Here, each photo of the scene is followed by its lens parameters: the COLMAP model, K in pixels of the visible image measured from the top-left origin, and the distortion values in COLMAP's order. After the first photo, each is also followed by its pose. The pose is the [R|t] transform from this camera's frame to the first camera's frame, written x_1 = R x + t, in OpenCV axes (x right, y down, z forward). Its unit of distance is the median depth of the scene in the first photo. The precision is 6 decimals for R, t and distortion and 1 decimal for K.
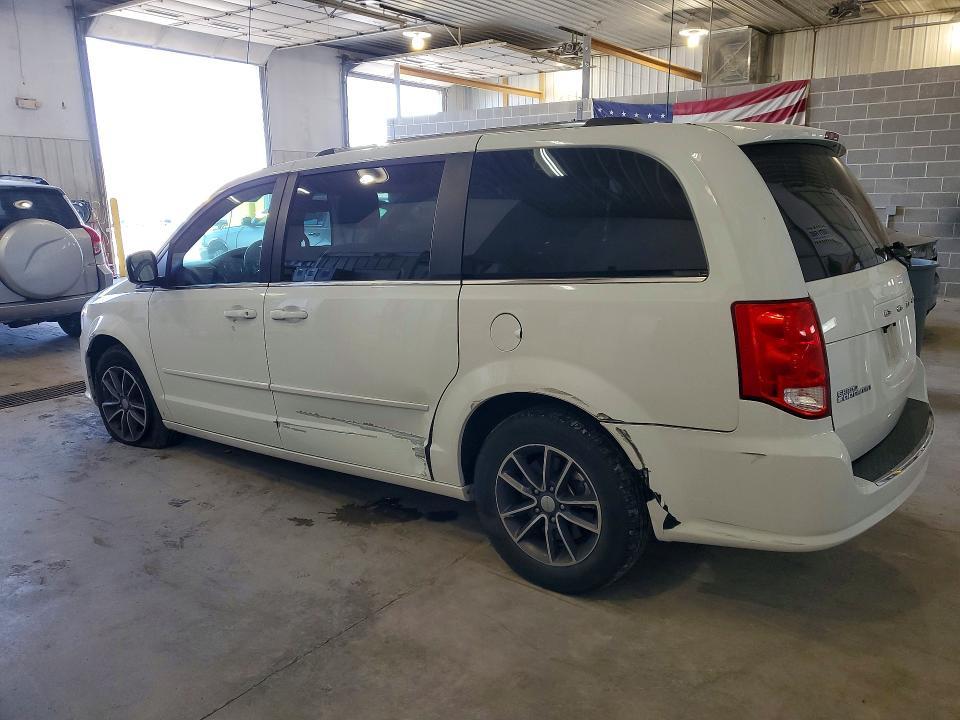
lens RADIAL K [[706.2, 0, 480.2], [0, 706.2, 378.3], [0, 0, 1]] dist [0.004539, 0.002756]
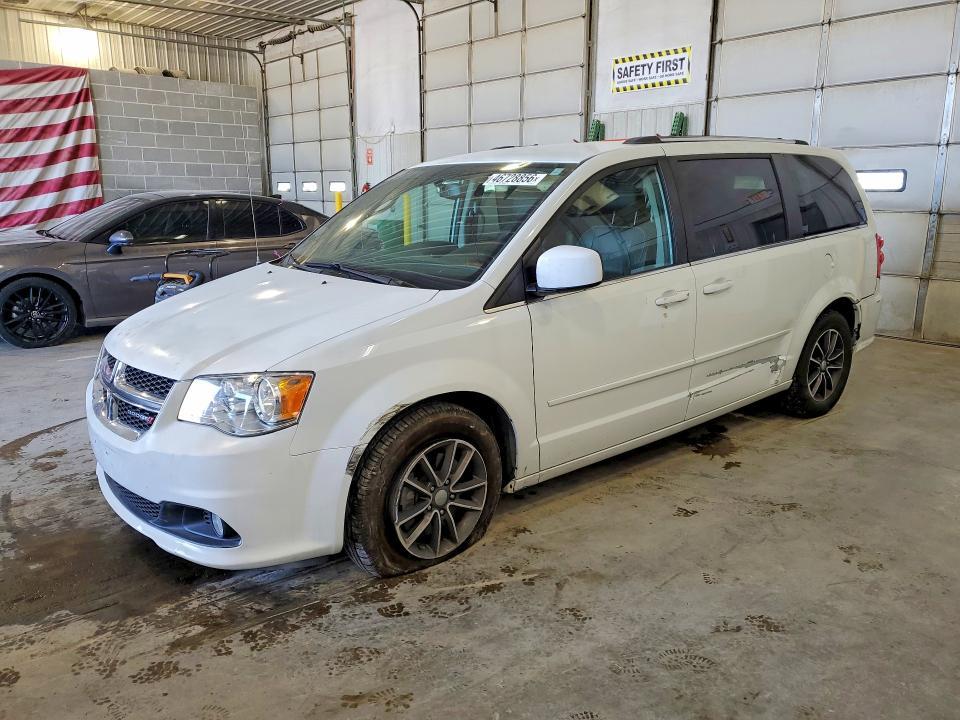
lens RADIAL K [[711.1, 0, 509.4], [0, 711.1, 359.7], [0, 0, 1]] dist [0.010077, -0.004219]
pose [[0.254044, -0.202935, 0.945663, -1.275741], [0.228237, 0.962706, 0.145278, -0.193418], [-0.939877, 0.178928, 0.290887, 0.884545]]
